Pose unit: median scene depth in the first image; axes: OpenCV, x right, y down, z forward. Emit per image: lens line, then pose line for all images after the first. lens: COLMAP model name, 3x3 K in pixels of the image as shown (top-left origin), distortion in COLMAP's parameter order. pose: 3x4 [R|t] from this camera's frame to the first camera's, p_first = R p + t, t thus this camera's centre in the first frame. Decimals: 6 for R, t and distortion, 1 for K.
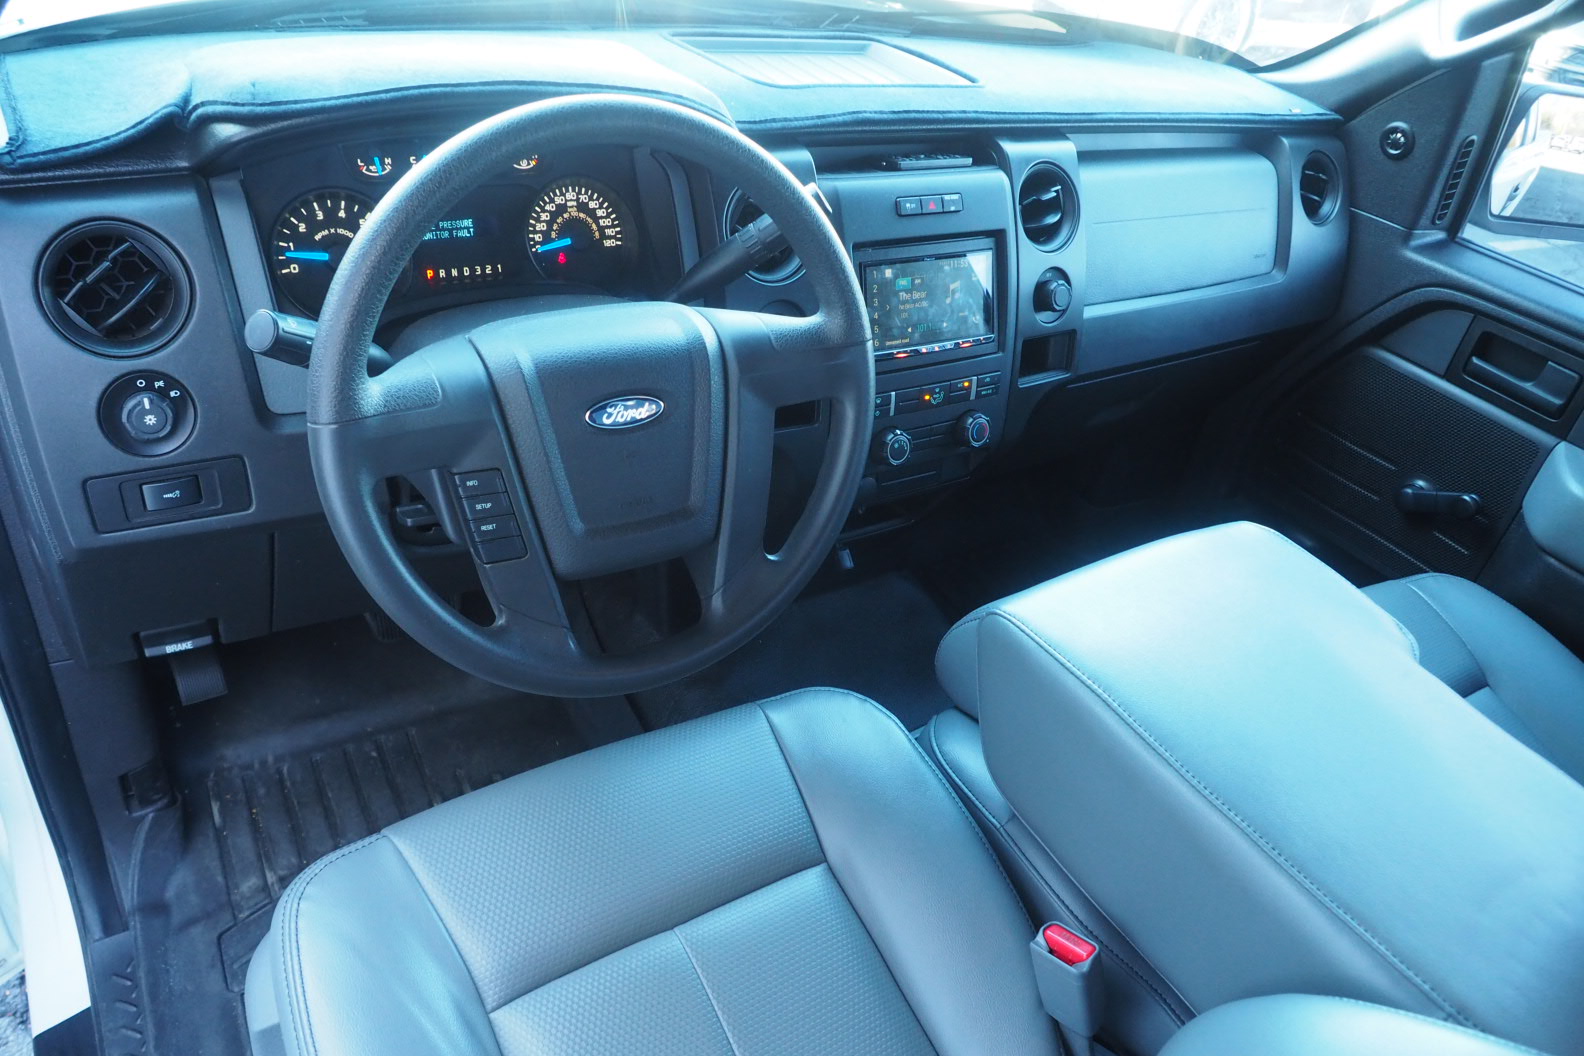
lens RADIAL K [[1093.8, 0, 789.9], [0, 1093.8, 518.1], [0, 0, 1]] dist [-0.029297, 0.002942]
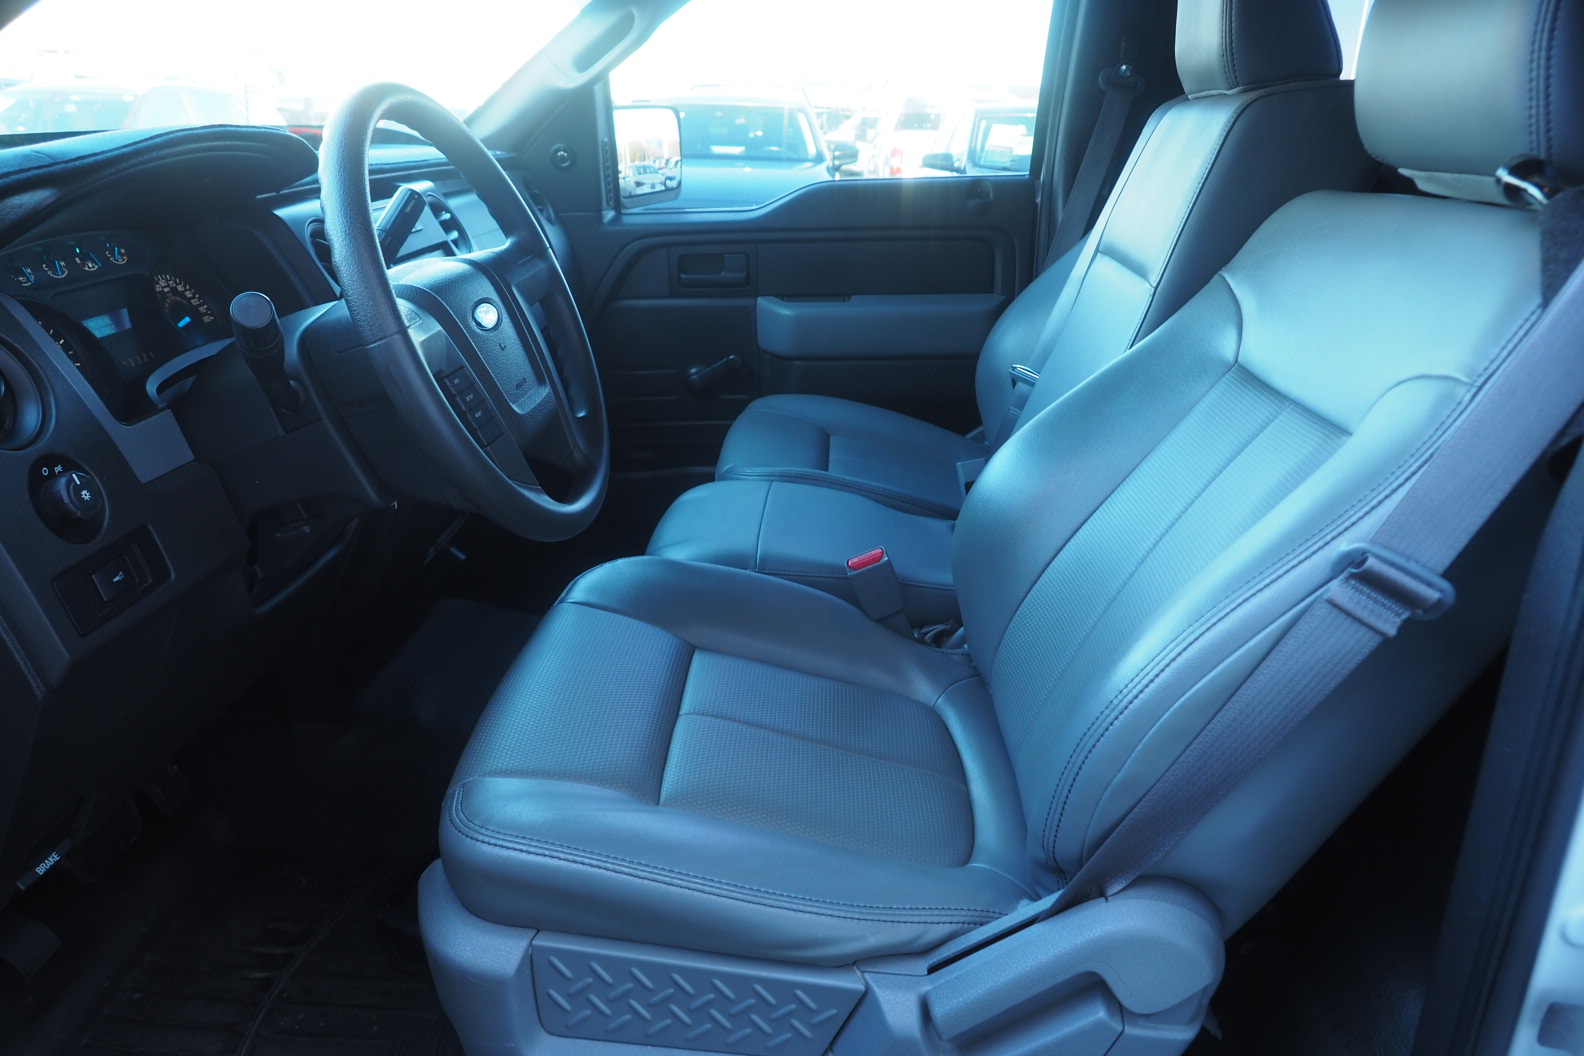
lens RADIAL K [[1093.6, 0, 792.0], [0, 1093.6, 528.0], [0, 0, 1]] dist [-0.030759, 0.000397]
pose [[0.564183, -0.436299, 0.700957, -0.693553], [0.544073, 0.835036, 0.081844, 0.145349], [-0.621033, 0.335197, 0.708492, -0.031393]]
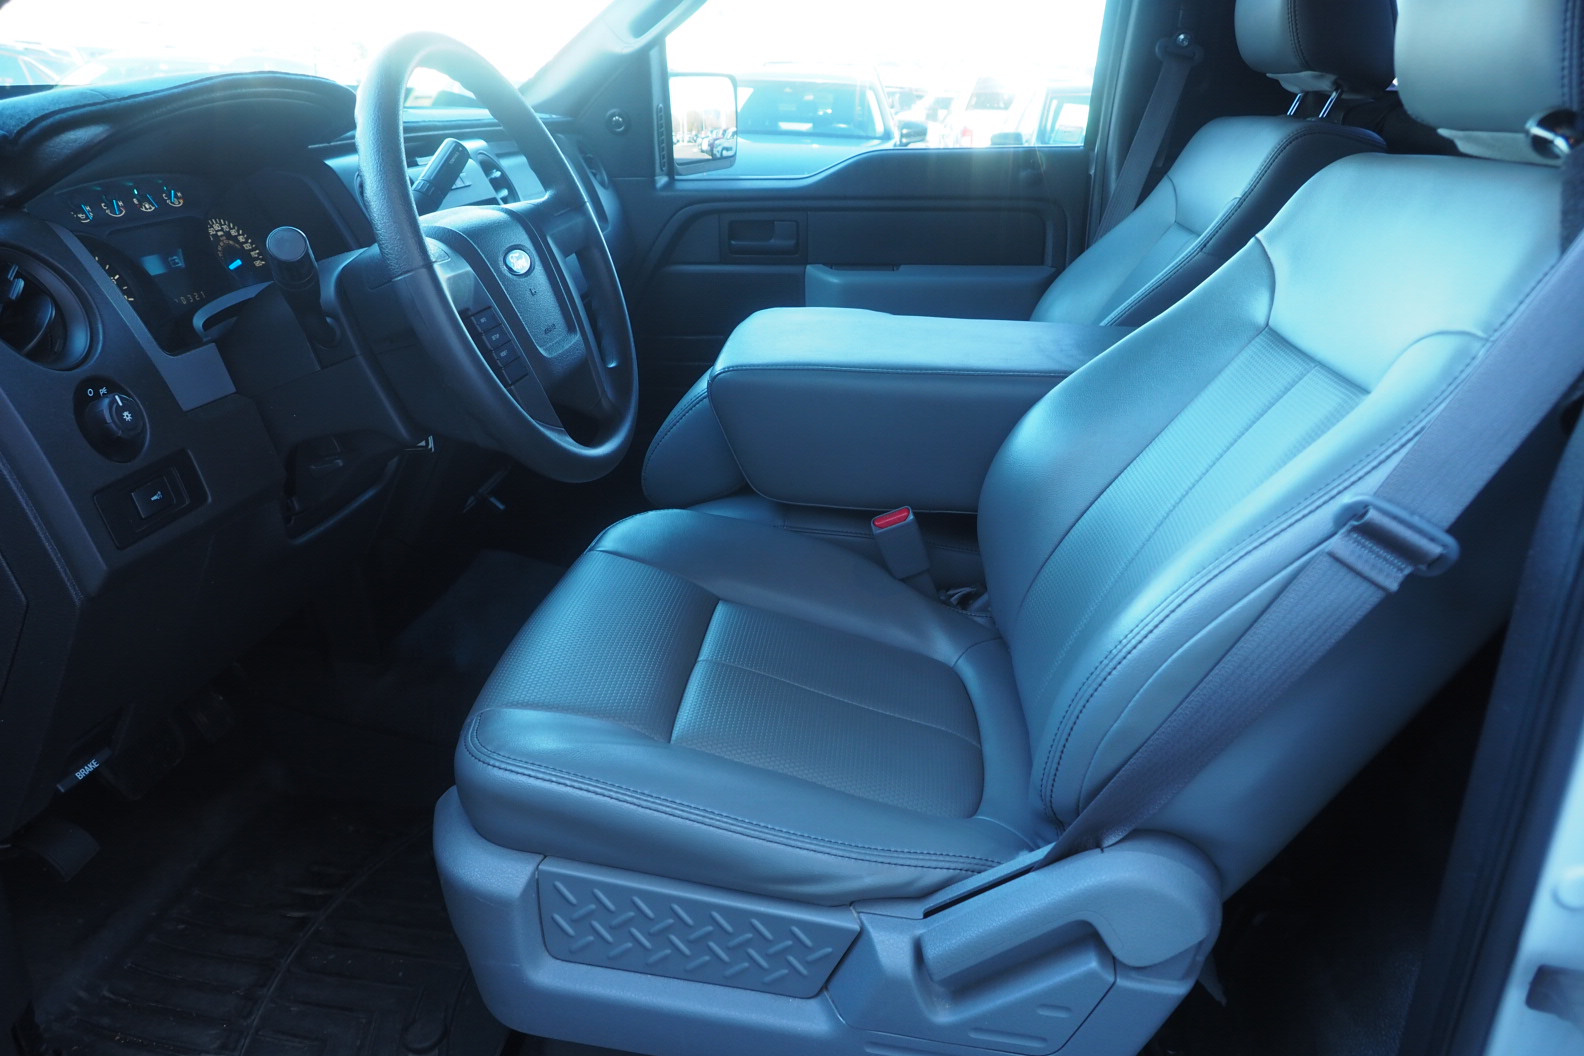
lens RADIAL K [[1093.8, 0, 789.9], [0, 1093.8, 518.1], [0, 0, 1]] dist [-0.029297, 0.002942]
pose [[0.616947, -0.422985, 0.663672, -0.692807], [0.521048, 0.851530, 0.058349, 0.188783], [-0.589818, 0.309806, 0.745745, -0.055548]]
